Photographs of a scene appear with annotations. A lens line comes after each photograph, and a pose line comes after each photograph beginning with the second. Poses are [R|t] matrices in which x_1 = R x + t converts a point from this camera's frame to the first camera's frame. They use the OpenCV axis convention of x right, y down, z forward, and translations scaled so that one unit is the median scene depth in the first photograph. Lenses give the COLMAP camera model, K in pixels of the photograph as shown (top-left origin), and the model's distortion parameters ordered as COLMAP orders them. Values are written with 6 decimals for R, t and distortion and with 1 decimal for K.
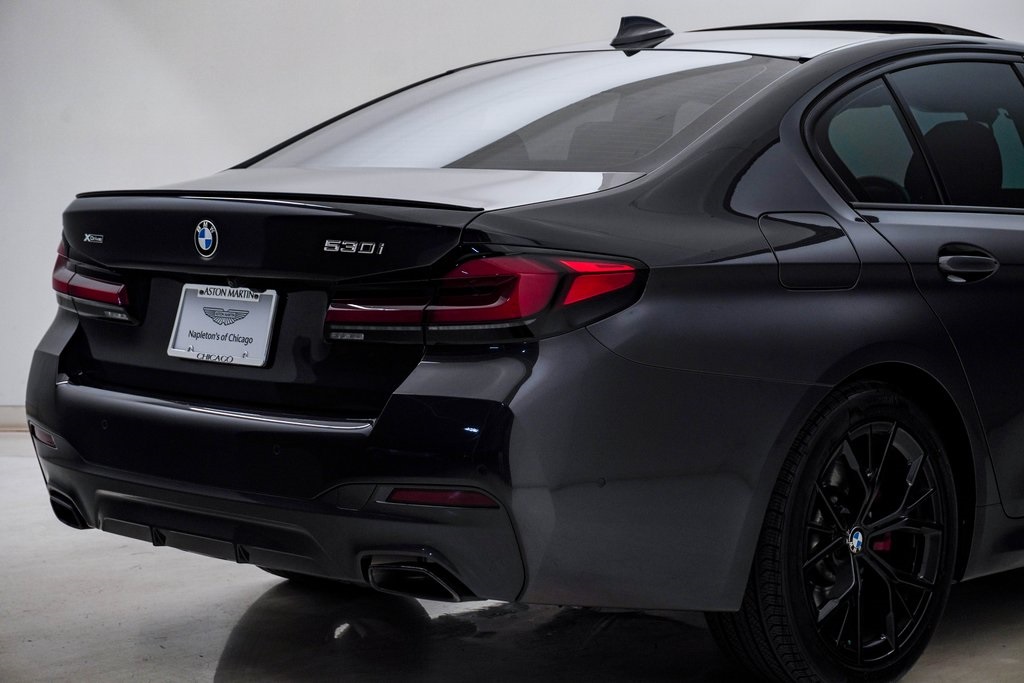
lens RADIAL K [[2152.4, 0, 523.6], [0, 2152.4, 342.3], [0, 0, 1]] dist [0.089537, 0.000000]
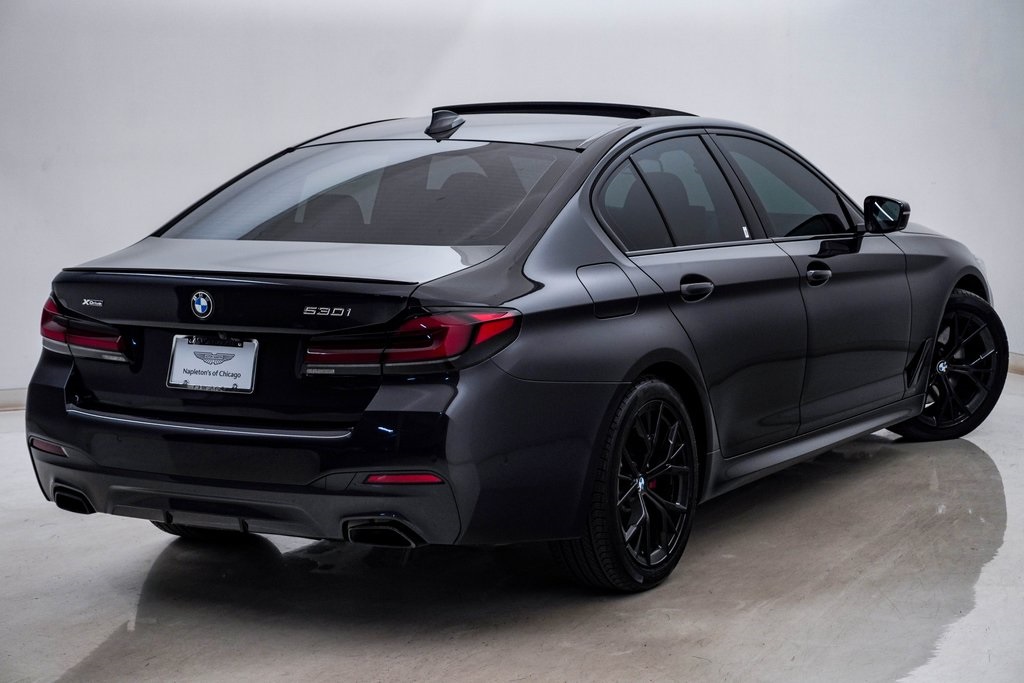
lens RADIAL K [[2171.6, 0, 509.8], [0, 2171.6, 343.5], [0, 0, 1]] dist [0.028816, 0.000000]
pose [[0.971088, -0.055506, 0.232181, -0.282721], [0.045477, 0.997796, 0.048332, -0.082392], [-0.234352, -0.036376, 0.971471, -0.430805]]
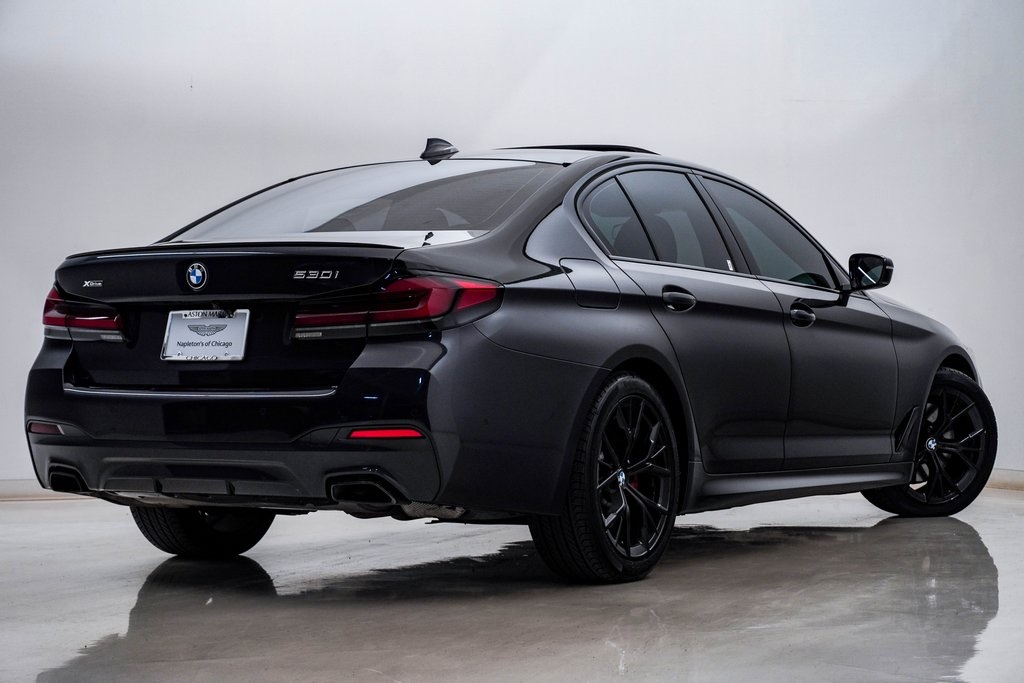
lens RADIAL K [[2171.6, 0, 513.2], [0, 2171.6, 342.3], [0, 0, 1]] dist [0.028816, 0.000000]
pose [[0.974279, -0.012409, 0.225002, -0.270308], [0.031559, 0.996156, -0.081712, 0.124477], [-0.223123, 0.086711, 0.970926, -0.480831]]
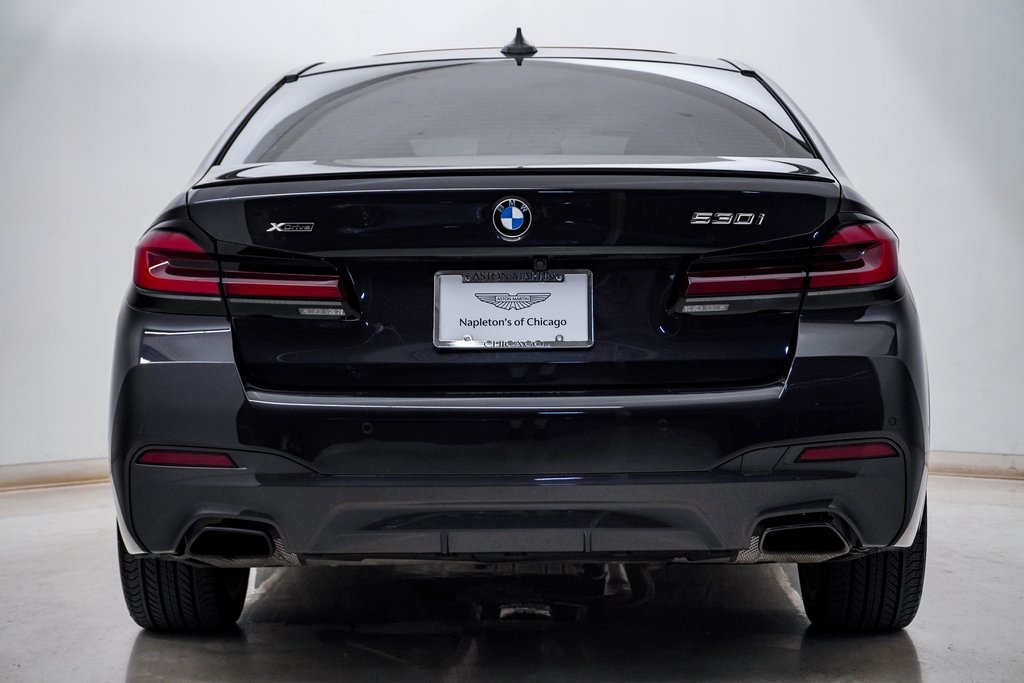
lens RADIAL K [[2171.6, 0, 508.5], [0, 2171.6, 343.9], [0, 0, 1]] dist [0.028816, 0.000000]
pose [[0.730868, -0.034971, 0.681623, -0.803158], [0.070867, 0.997177, -0.024826, 0.030971], [-0.678830, 0.066450, 0.731283, 0.302962]]
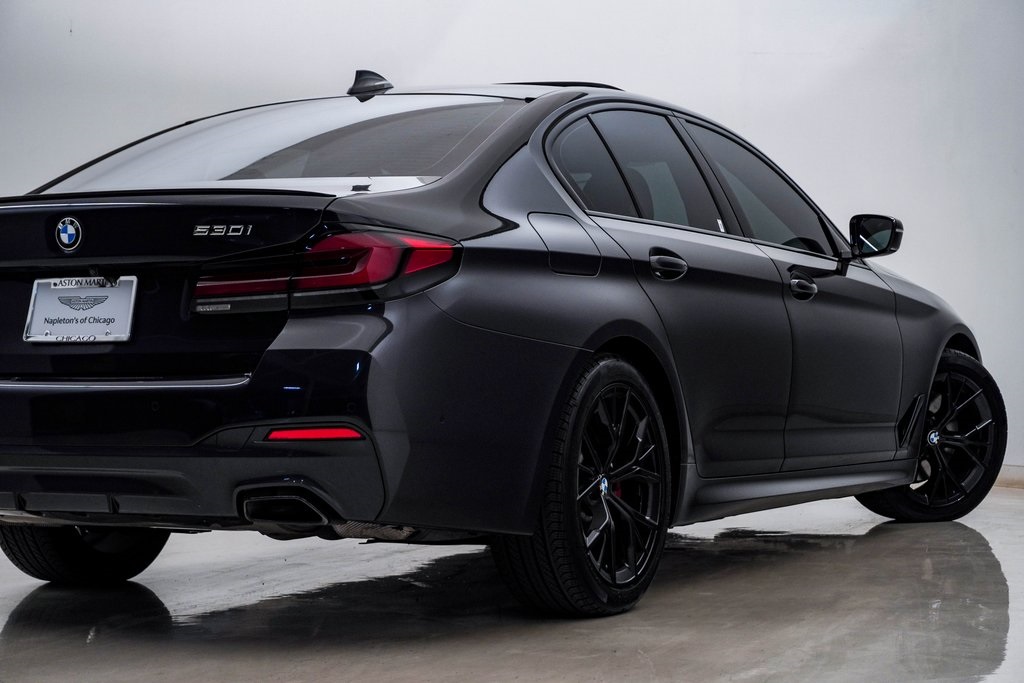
lens RADIAL K [[2171.6, 0, 512.7], [0, 2171.6, 336.6], [0, 0, 1]] dist [0.028816, 0.000000]
pose [[0.962266, -0.017791, 0.271529, -0.234727], [0.040306, 0.996172, -0.077567, 0.105775], [-0.269109, 0.085584, 0.959299, -0.170352]]
